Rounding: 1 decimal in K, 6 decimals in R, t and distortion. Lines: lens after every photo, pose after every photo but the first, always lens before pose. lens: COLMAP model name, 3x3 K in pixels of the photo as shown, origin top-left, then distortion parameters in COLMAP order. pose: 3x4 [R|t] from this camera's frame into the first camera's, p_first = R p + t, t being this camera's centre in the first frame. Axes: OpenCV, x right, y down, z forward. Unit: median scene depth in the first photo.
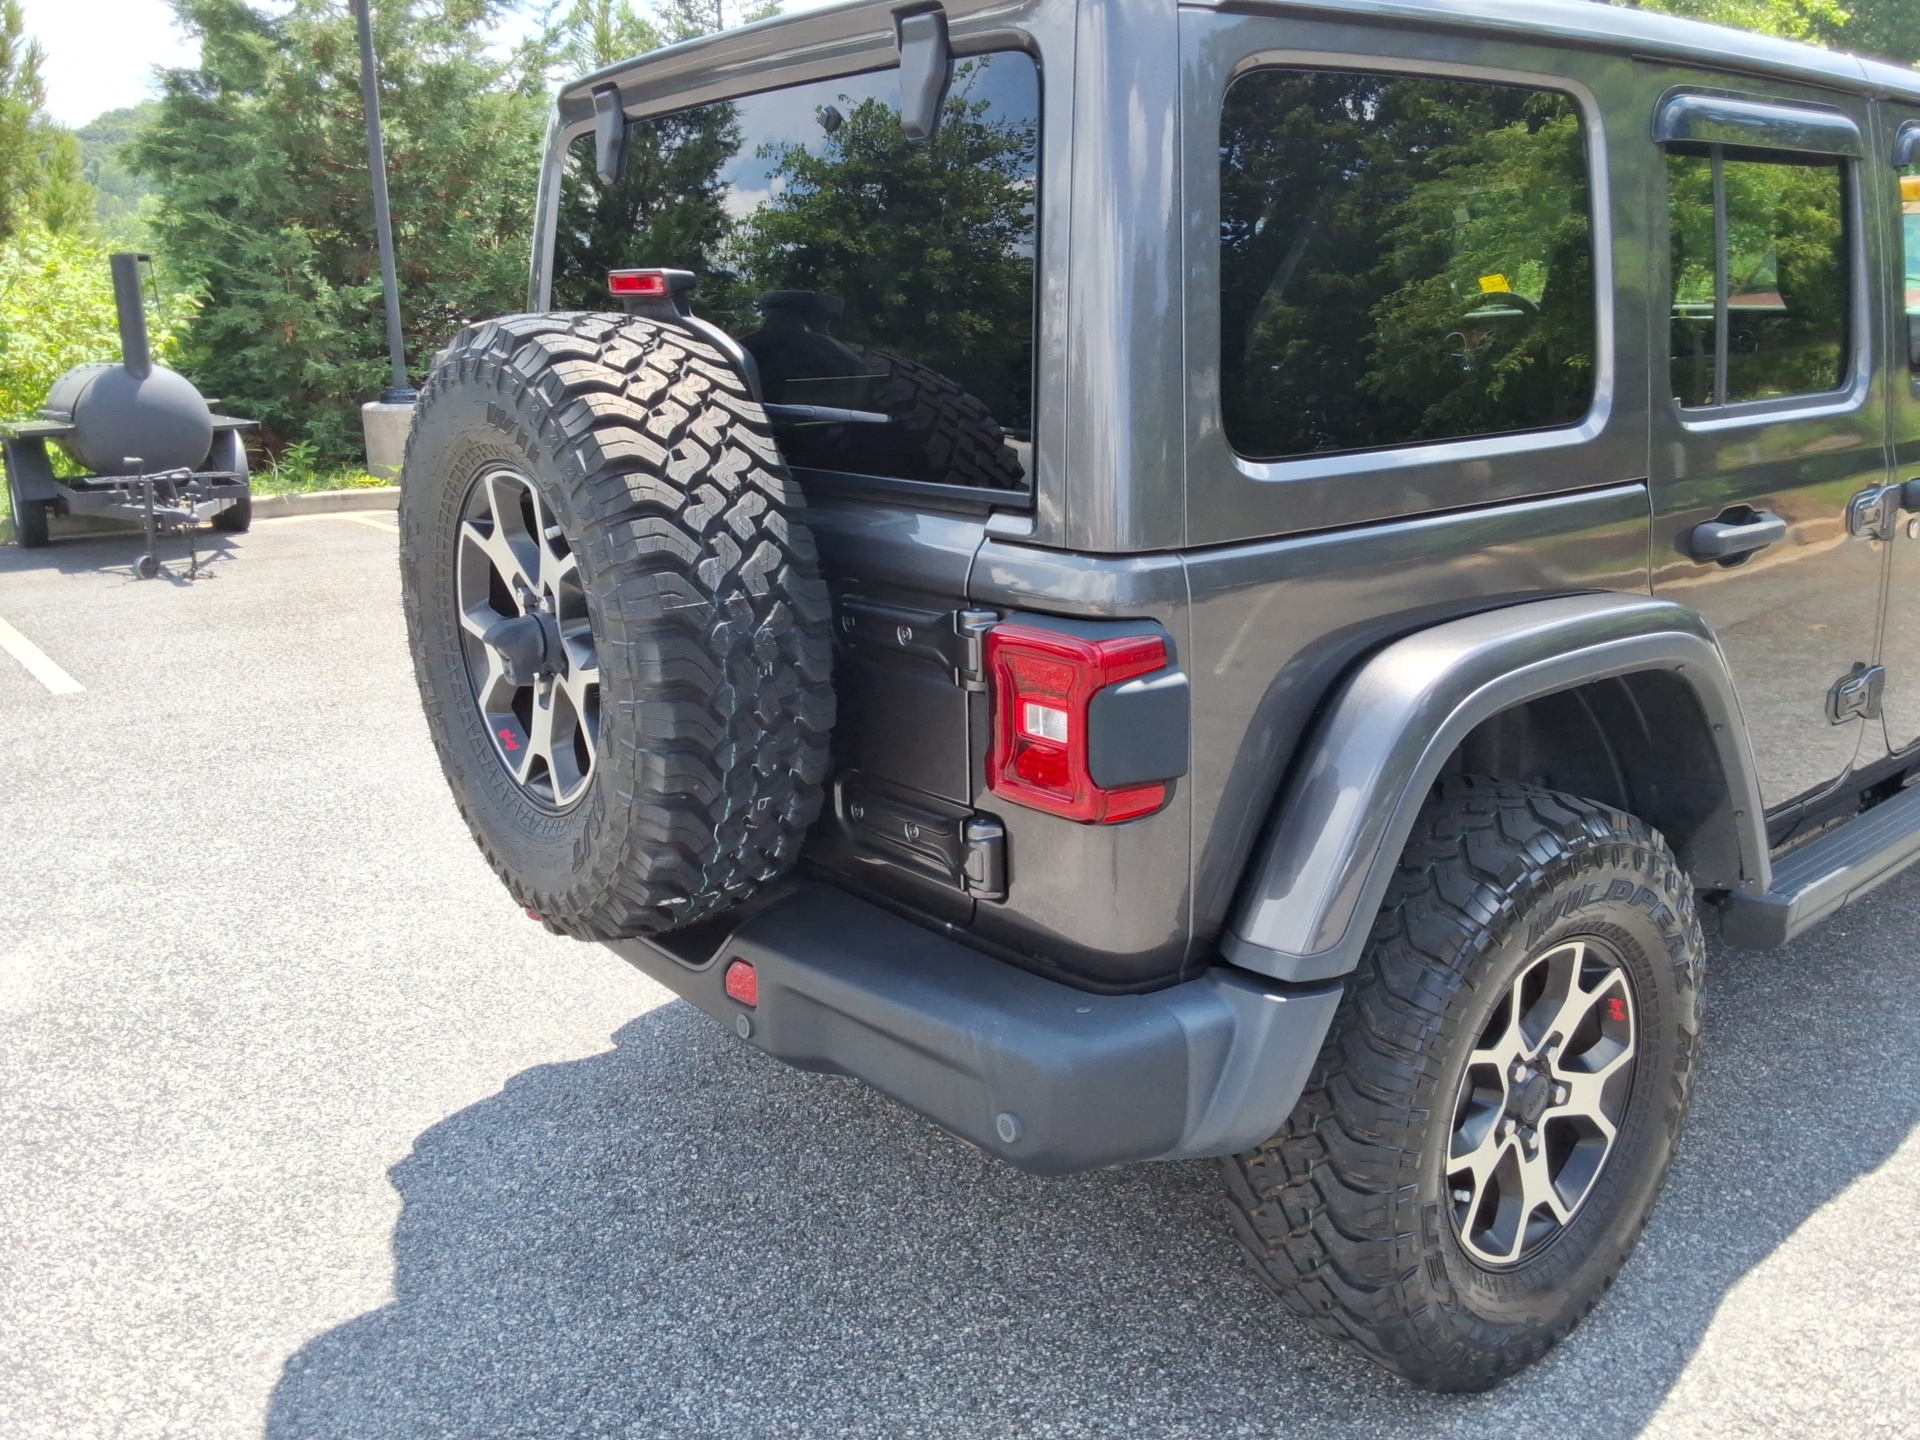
lens RADIAL K [[1549.2, 0, 984.0], [0, 1549.2, 692.2], [0, 0, 1]] dist [0.118845, -0.201570]
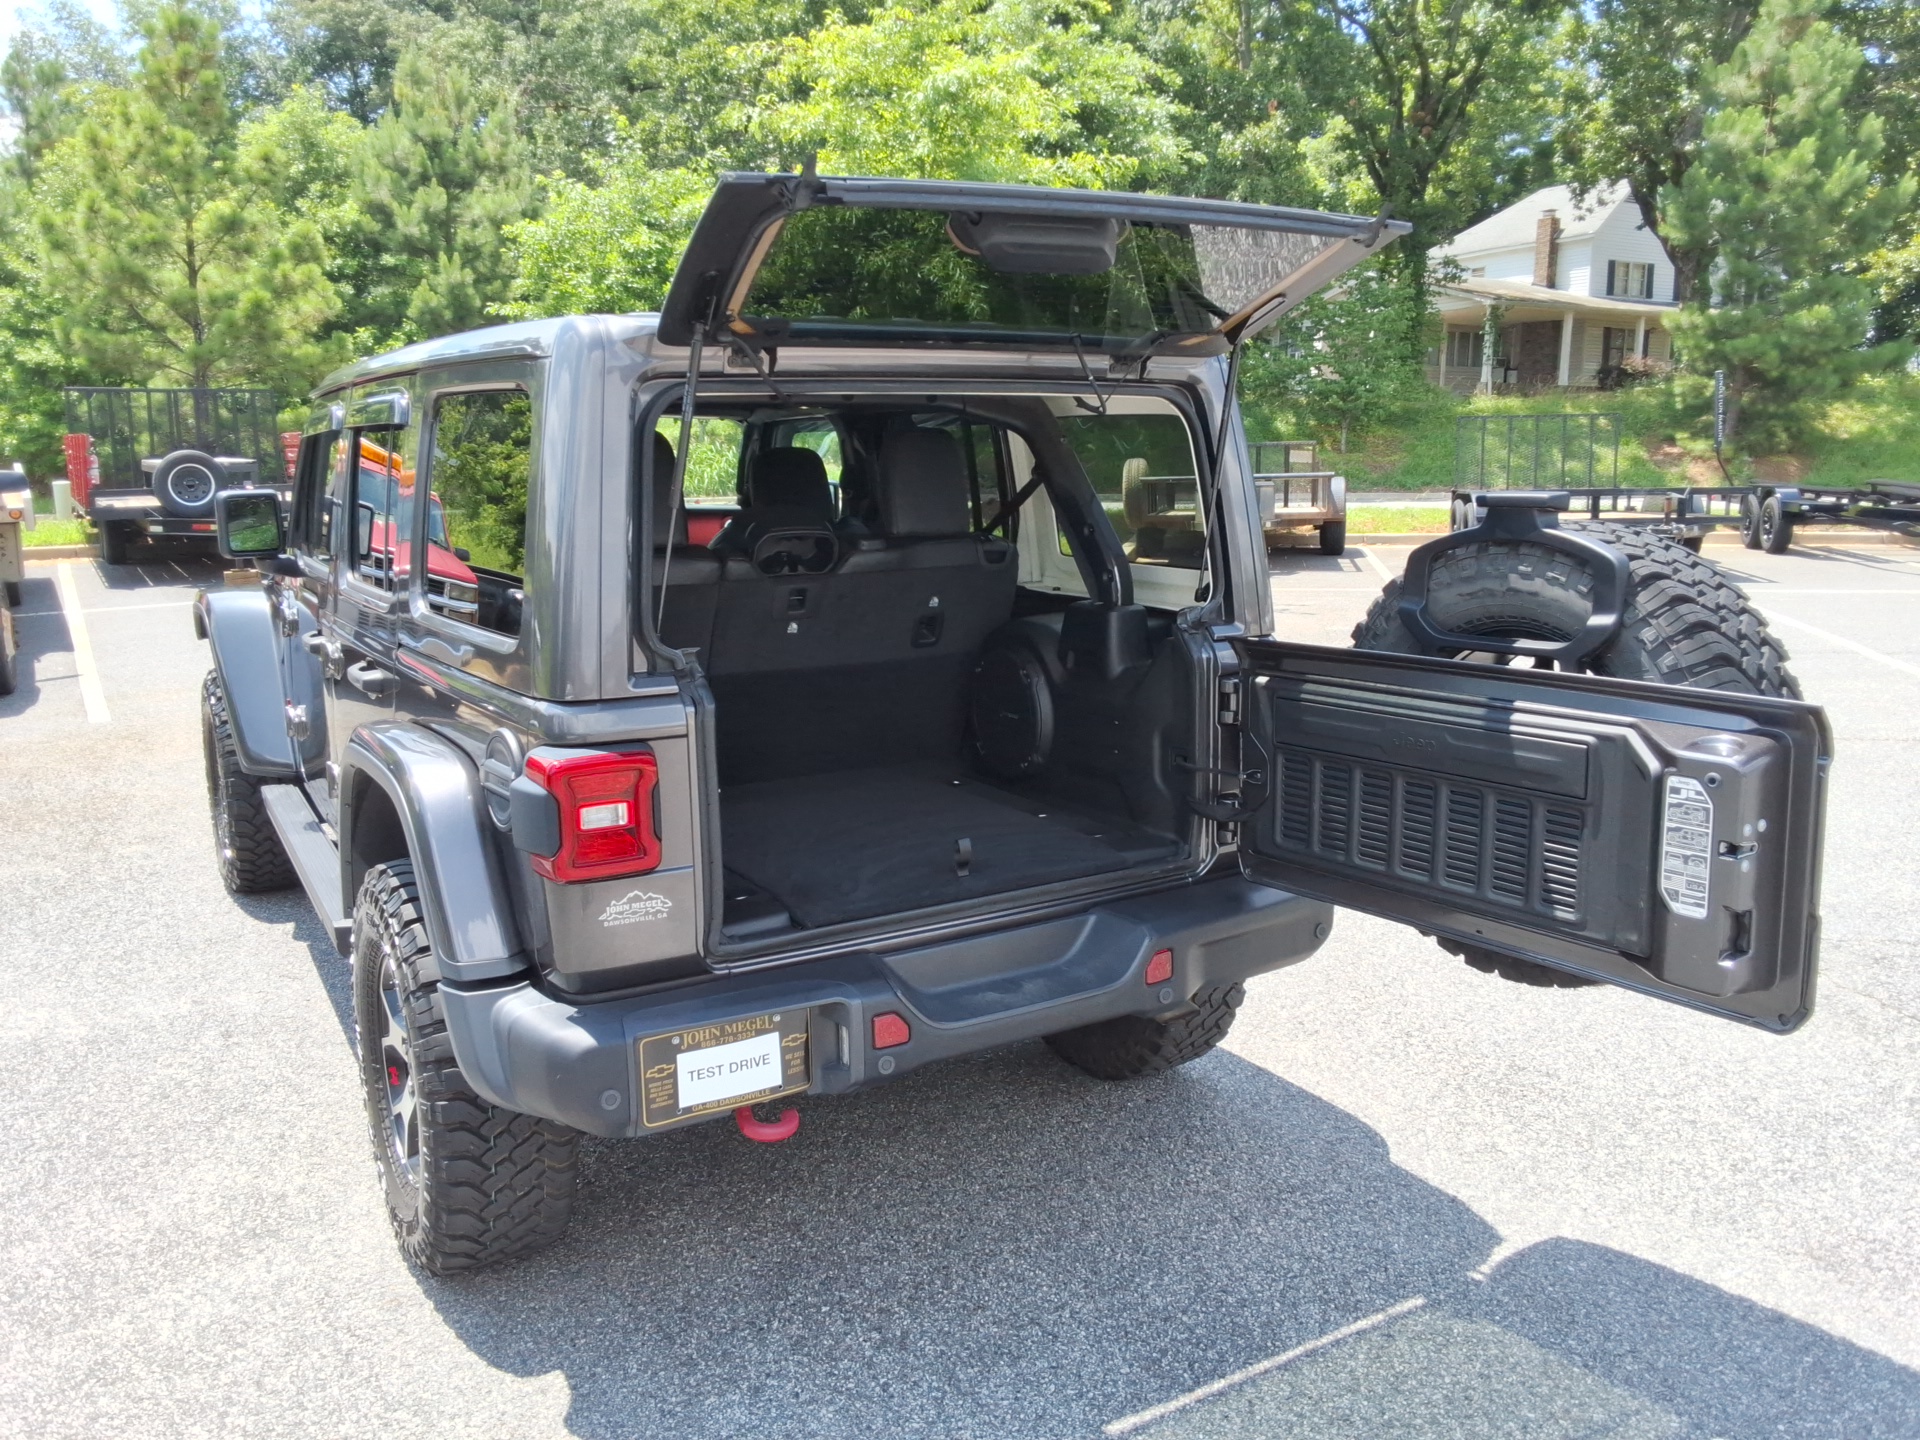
lens RADIAL K [[1542.5, 0, 984.3], [0, 1542.5, 694.1], [0, 0, 1]] dist [0.122307, -0.198554]
pose [[0.121524, -0.146109, 0.981776, -1.446675], [0.254652, 0.960591, 0.111436, -0.243983], [-0.959367, 0.236469, 0.153942, 0.798724]]
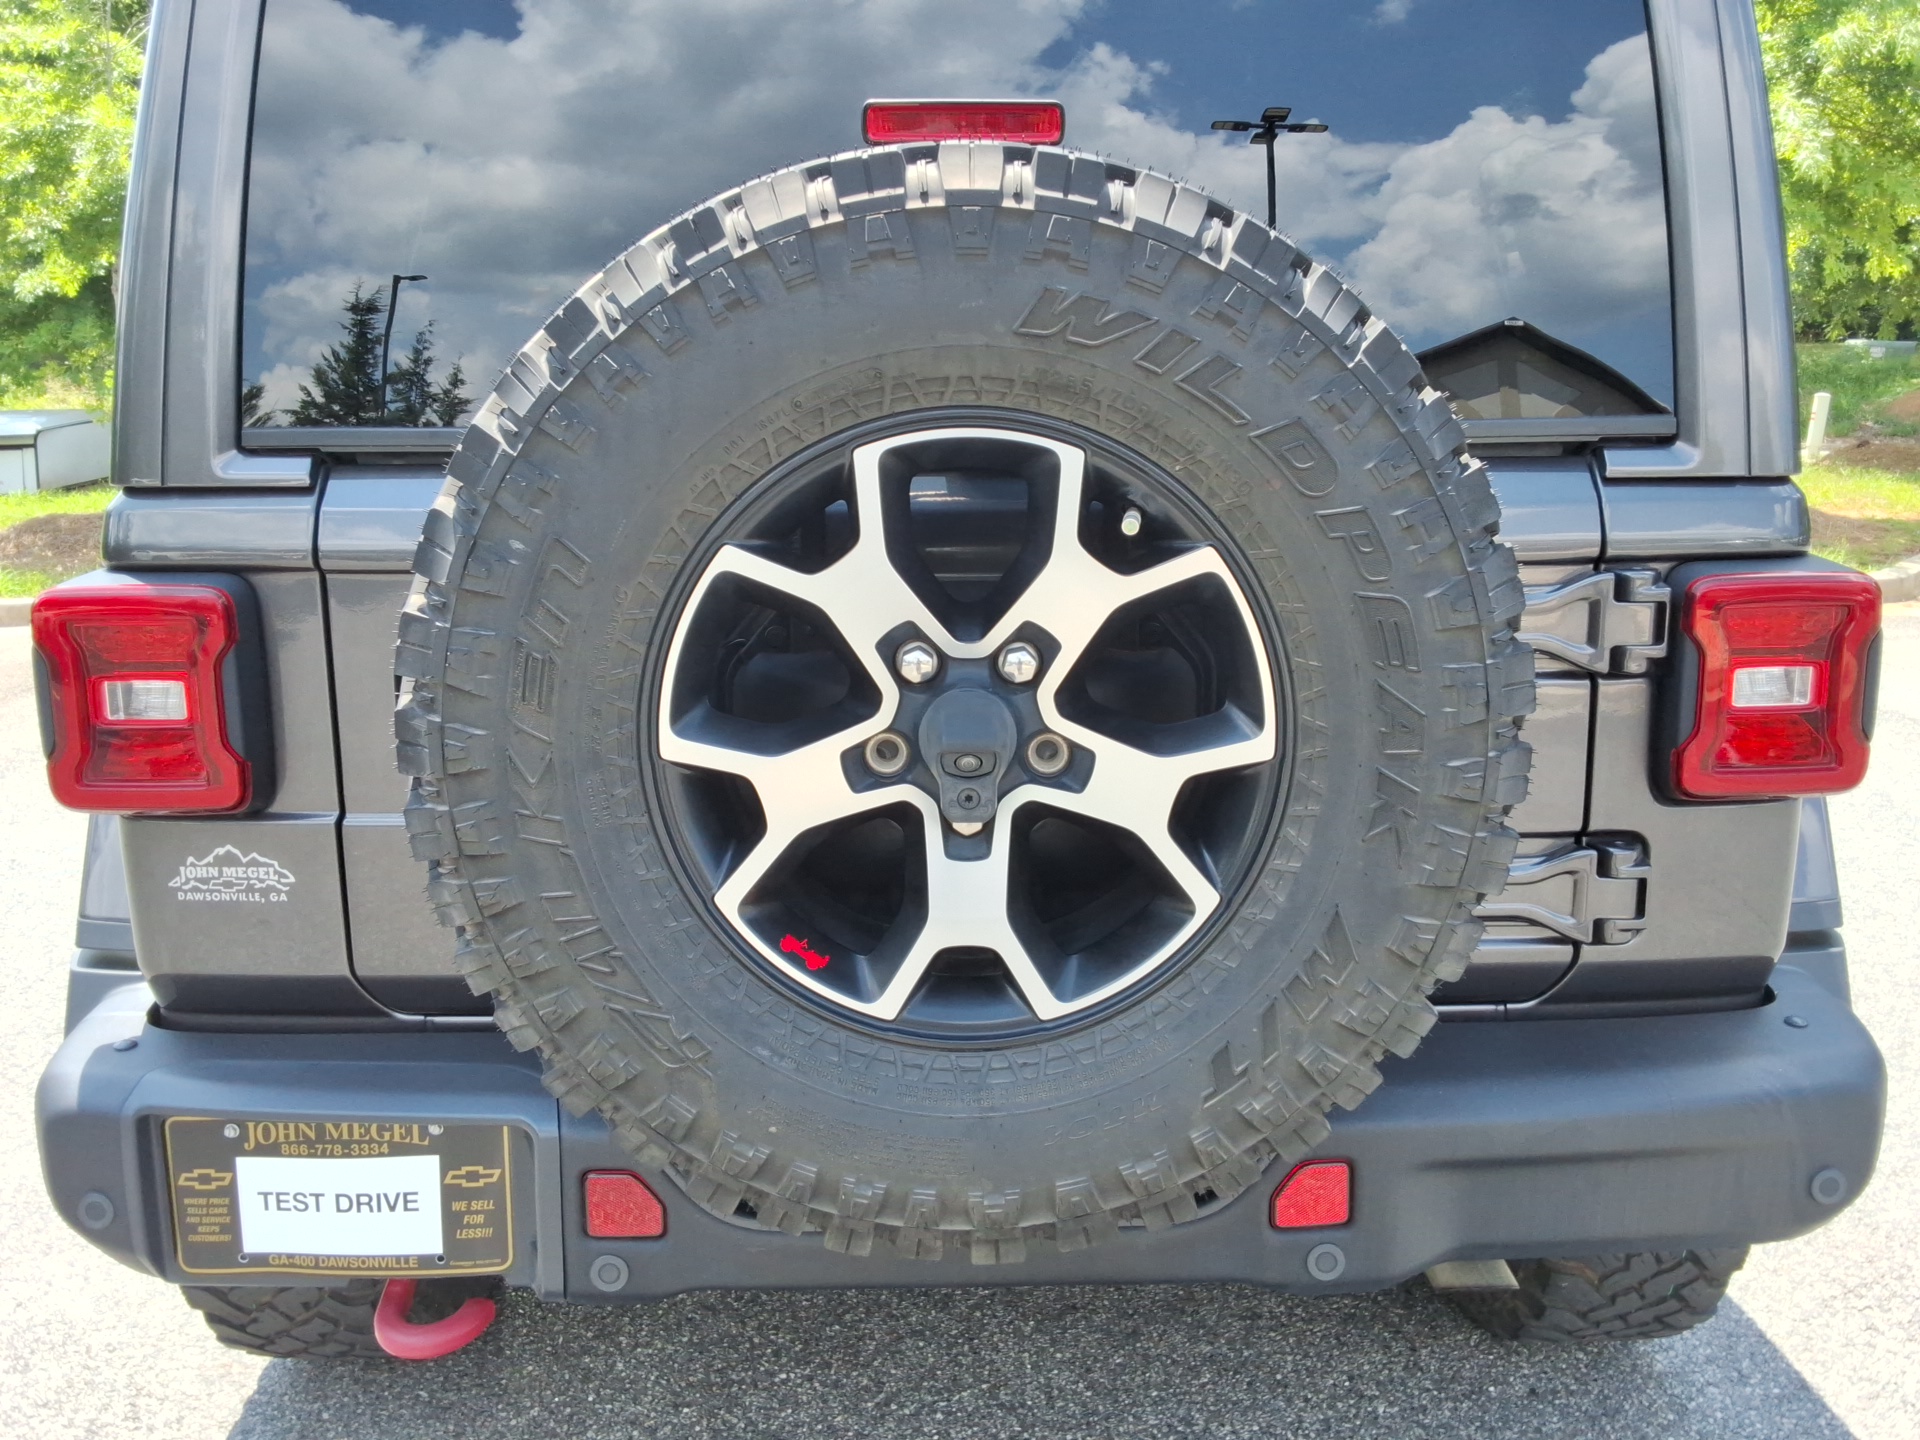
lens RADIAL K [[1547.3, 0, 981.5], [0, 1547.3, 699.6], [0, 0, 1]] dist [0.124874, -0.209747]
pose [[0.610661, -0.132754, 0.780686, -0.666468], [0.186271, 0.982267, 0.021330, -0.054050], [-0.769673, 0.132394, 0.624560, 0.612173]]
